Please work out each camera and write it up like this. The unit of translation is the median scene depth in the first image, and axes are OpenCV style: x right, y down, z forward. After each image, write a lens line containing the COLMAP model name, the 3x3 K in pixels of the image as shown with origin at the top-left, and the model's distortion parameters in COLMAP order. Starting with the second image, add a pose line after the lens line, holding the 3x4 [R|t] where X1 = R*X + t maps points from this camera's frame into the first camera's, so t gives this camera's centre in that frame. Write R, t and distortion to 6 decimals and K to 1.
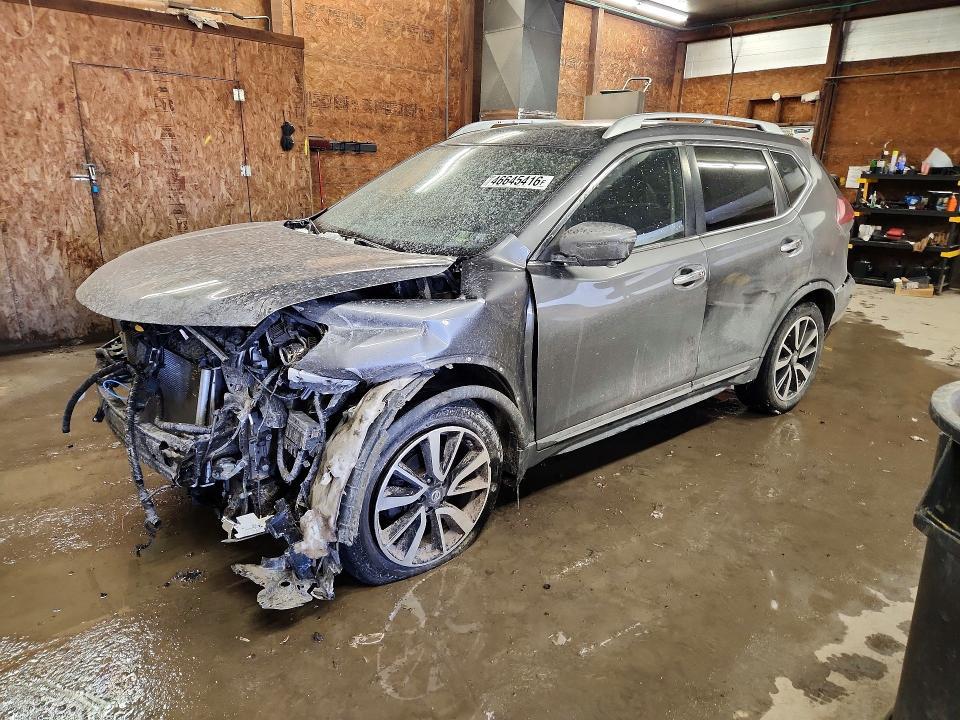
lens RADIAL K [[640.7, 0, 477.8], [0, 640.7, 360.1], [0, 0, 1]] dist [0.047952, -0.001749]
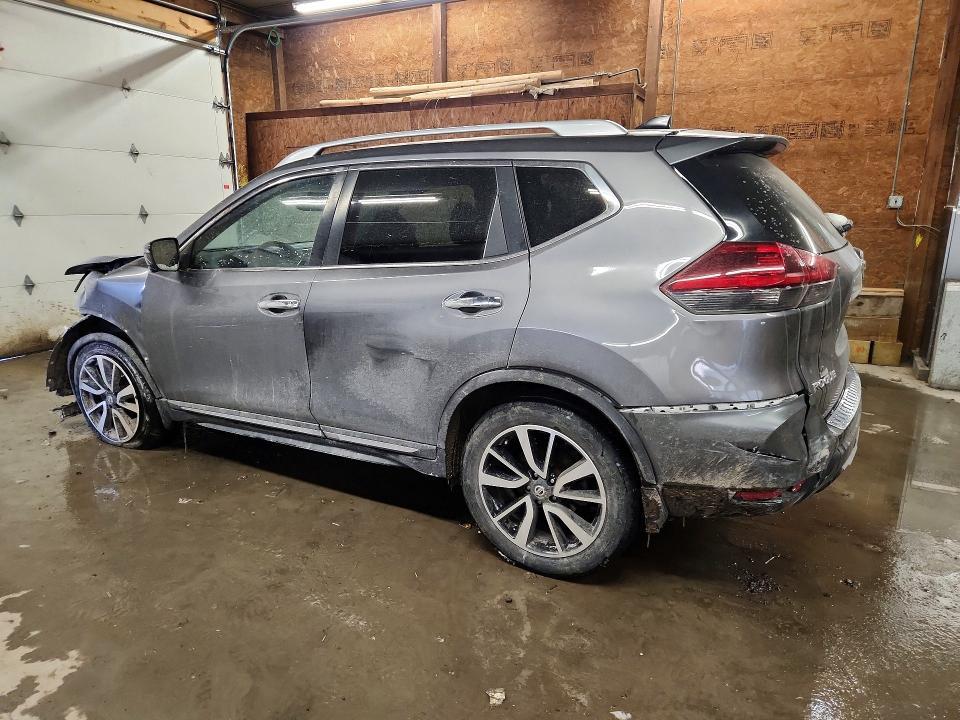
lens RADIAL K [[640.7, 0, 476.0], [0, 640.7, 356.5], [0, 0, 1]] dist [0.047952, -0.001749]
pose [[0.360446, 0.196234, -0.911905, 1.311289], [-0.261502, 0.959675, 0.103150, -0.226247], [0.895374, 0.201285, 0.397227, 0.874838]]
